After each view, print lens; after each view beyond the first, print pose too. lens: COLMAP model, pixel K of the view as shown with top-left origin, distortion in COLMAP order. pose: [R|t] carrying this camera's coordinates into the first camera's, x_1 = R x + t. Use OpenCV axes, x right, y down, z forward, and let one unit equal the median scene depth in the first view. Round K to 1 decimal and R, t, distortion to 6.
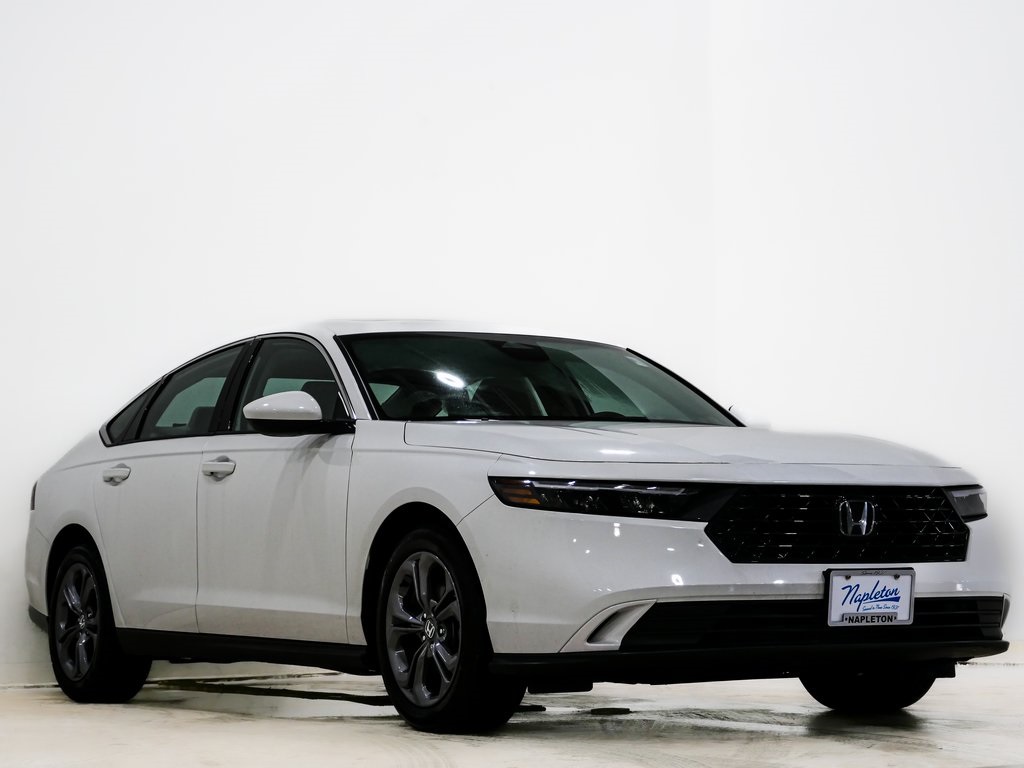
lens RADIAL K [[2481.5, 0, 512.0], [0, 2481.5, 384.0], [0, 0, 1]] dist [0.026601, 0.394957]
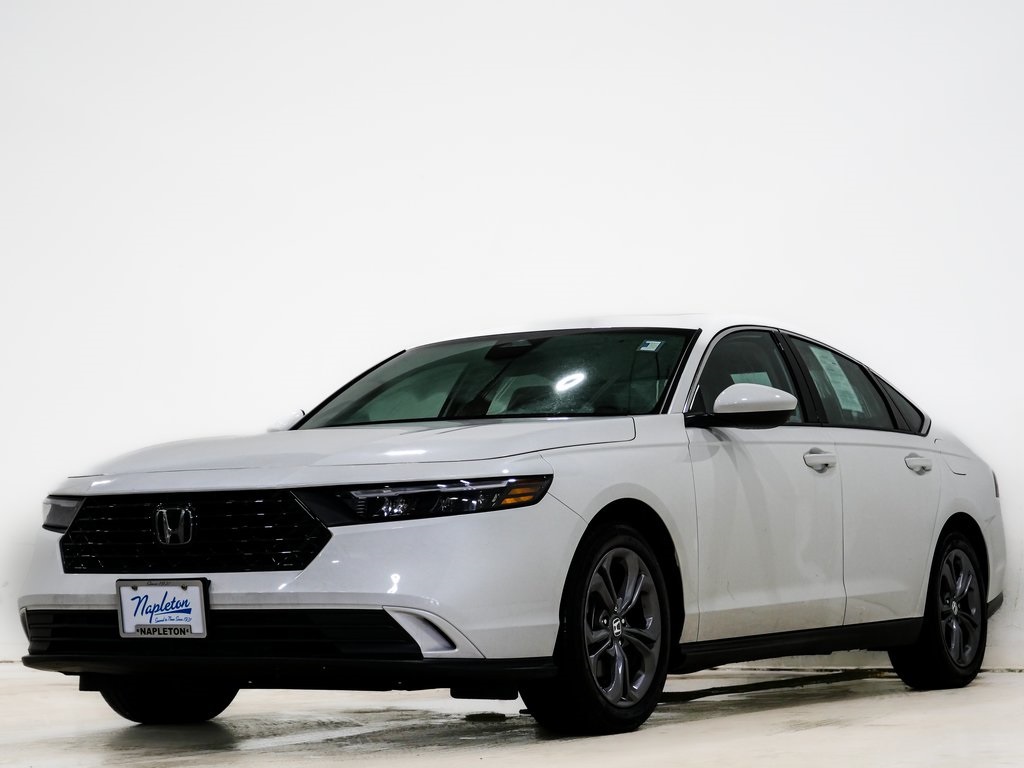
lens RADIAL K [[2265.2, 0, 512.0], [0, 2265.2, 384.0], [0, 0, 1]] dist [0.066949, 0.446800]
pose [[0.465805, -0.064950, -0.882501, 0.992889], [0.074396, 0.996646, -0.034083, 0.038951], [0.881755, -0.049779, 0.469074, 0.709174]]
